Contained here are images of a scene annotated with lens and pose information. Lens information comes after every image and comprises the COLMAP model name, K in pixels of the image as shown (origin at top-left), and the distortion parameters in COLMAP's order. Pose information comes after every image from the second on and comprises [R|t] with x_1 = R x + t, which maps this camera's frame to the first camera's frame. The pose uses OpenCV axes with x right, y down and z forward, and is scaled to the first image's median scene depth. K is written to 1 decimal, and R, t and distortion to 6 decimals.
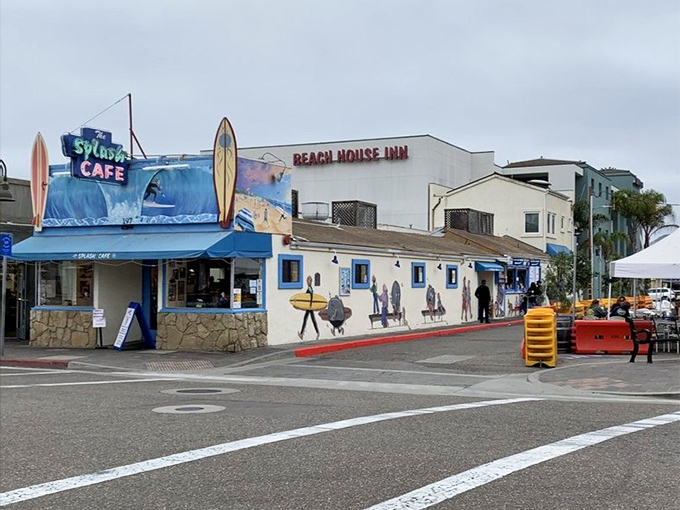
lens RADIAL K [[702.2, 0, 340.0], [0, 702.2, 255.0], [0, 0, 1]] dist [0.147120, -0.016392]
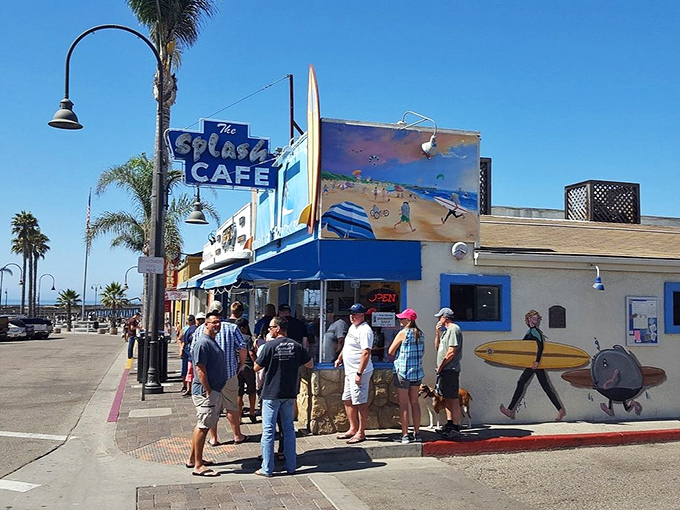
lens RADIAL K [[702.2, 0, 340.0], [0, 702.2, 255.0], [0, 0, 1]] dist [0.147120, -0.016392]
pose [[0.780507, -0.048507, -0.623262, 0.229586], [0.018194, 0.998325, -0.054914, 0.013796], [0.624882, 0.031521, 0.780082, 0.472333]]
